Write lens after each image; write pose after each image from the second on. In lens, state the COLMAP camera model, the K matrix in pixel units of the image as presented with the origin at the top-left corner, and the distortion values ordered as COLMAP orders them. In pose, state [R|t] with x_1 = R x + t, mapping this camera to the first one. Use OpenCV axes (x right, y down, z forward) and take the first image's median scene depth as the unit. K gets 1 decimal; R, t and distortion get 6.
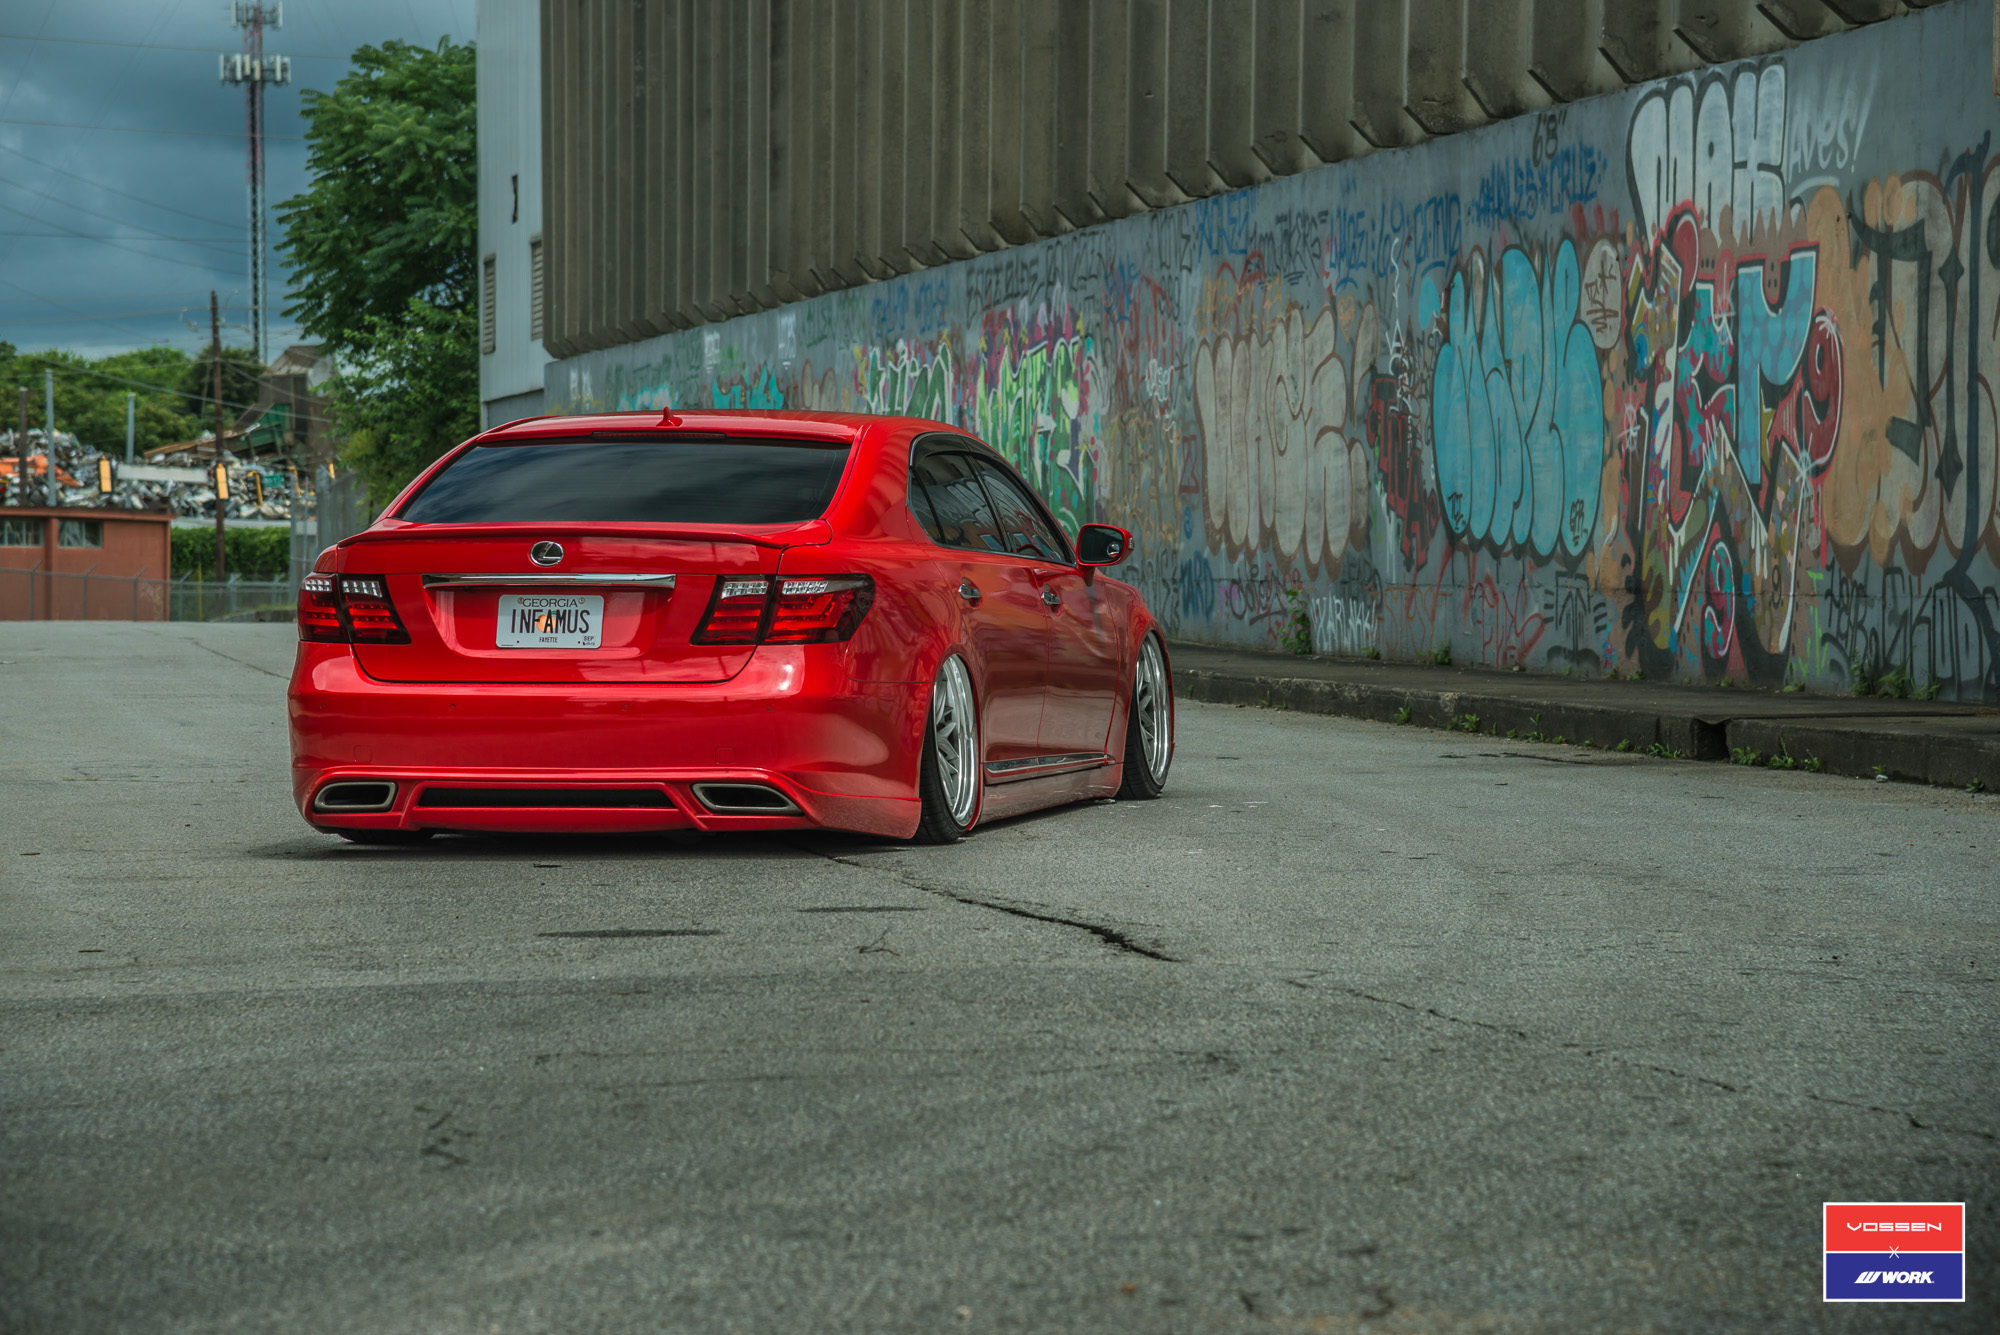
lens RADIAL K [[6090.5, 0, 1035.4], [0, 6090.5, 635.2], [0, 0, 1]] dist [1.274579, 0.000000]
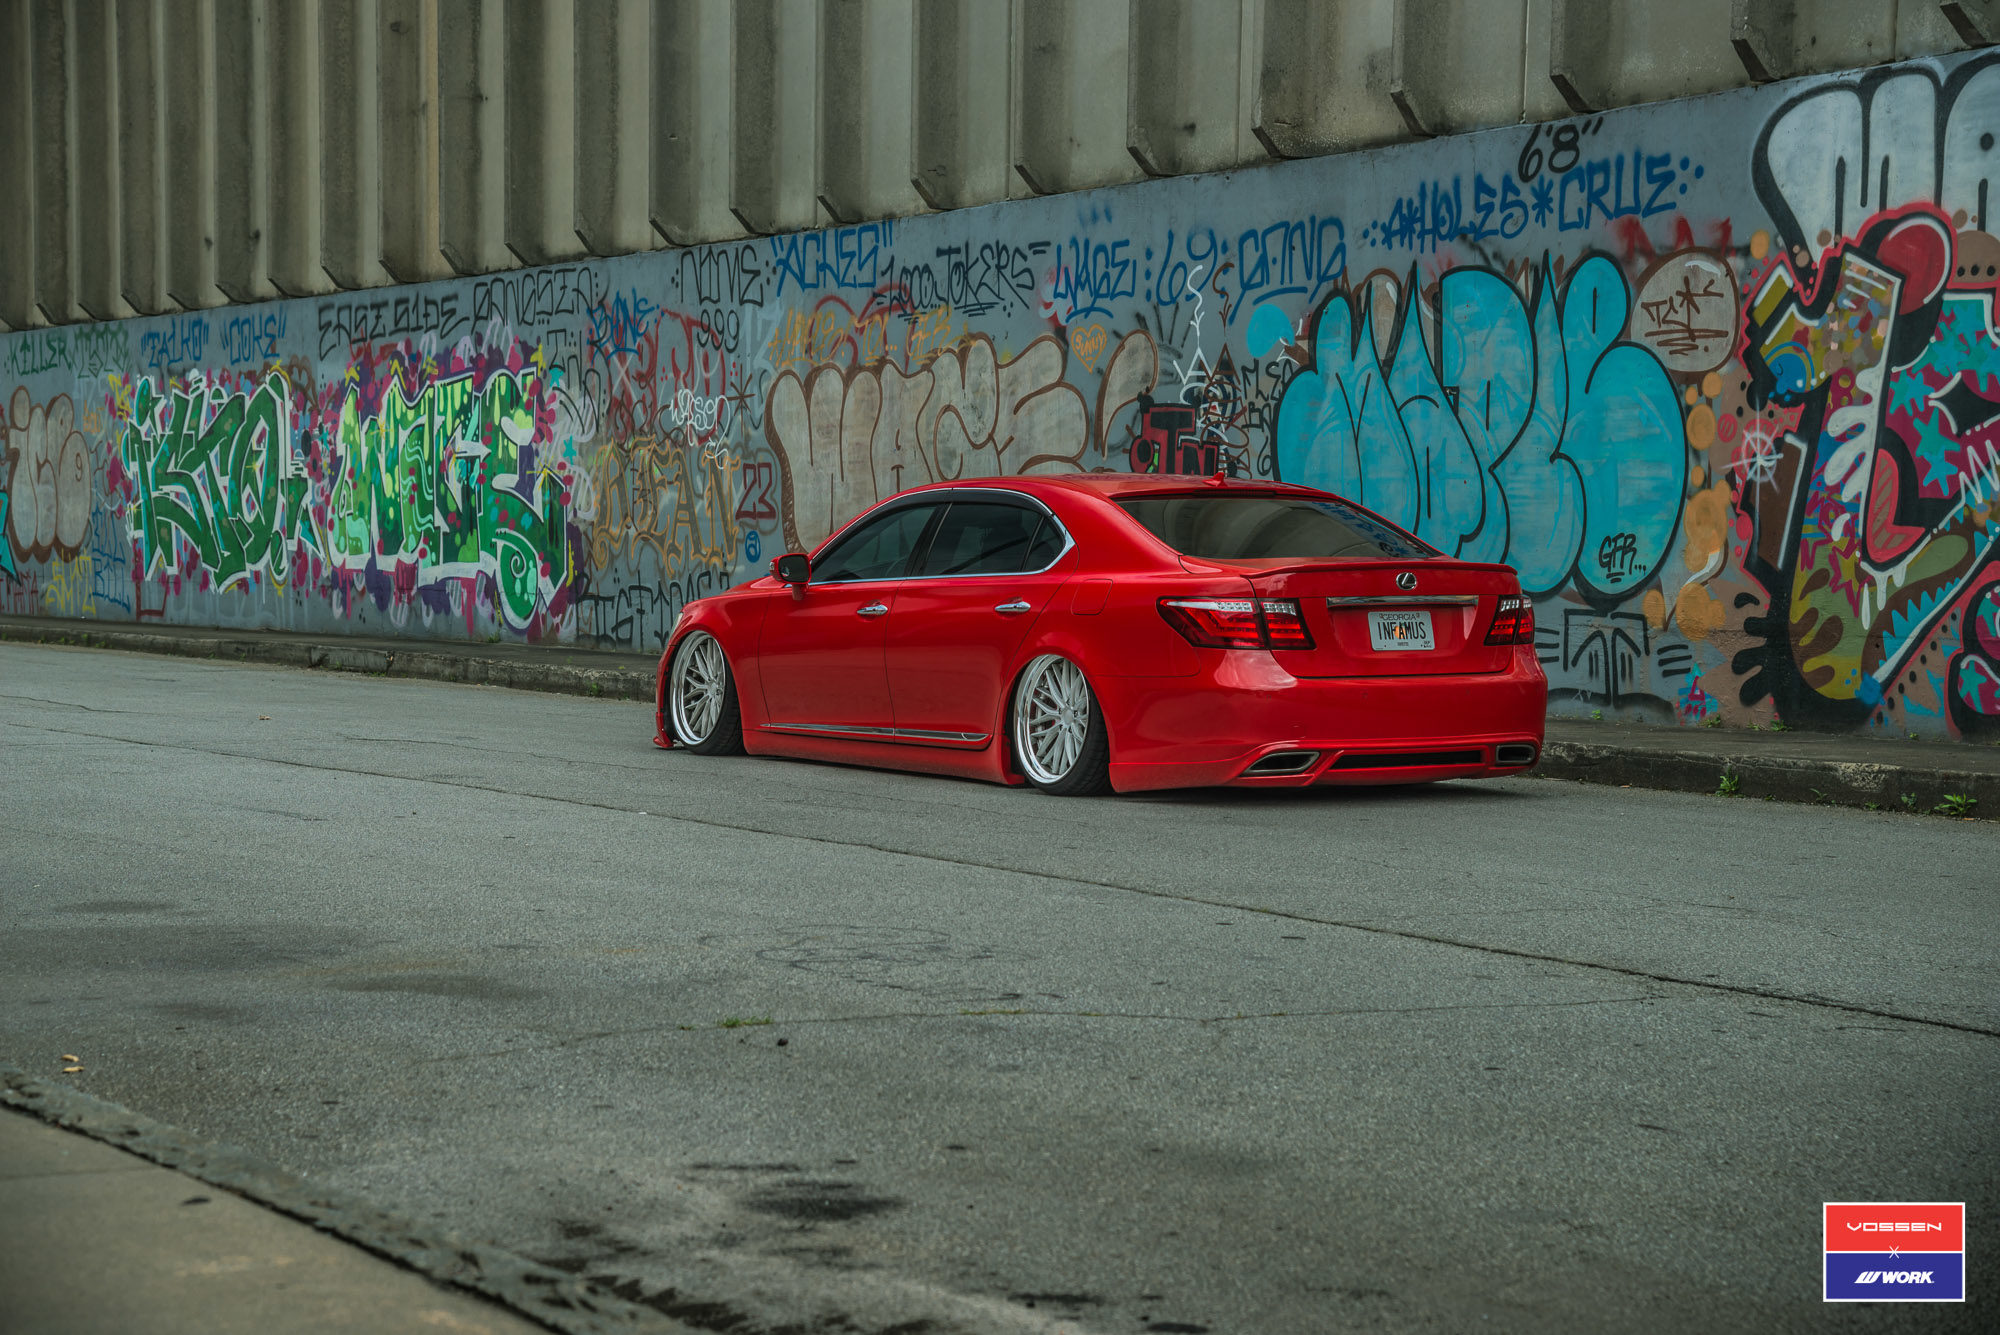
lens RADIAL K [[3696.1, 0, 1040.9], [0, 3696.1, 678.8], [0, 0, 1]] dist [0.487686, 0.000000]
pose [[0.933877, -0.004987, 0.357559, -0.178595], [-0.002375, 0.999794, 0.020147, -0.010024], [-0.357586, -0.019664, 0.933673, 0.445239]]
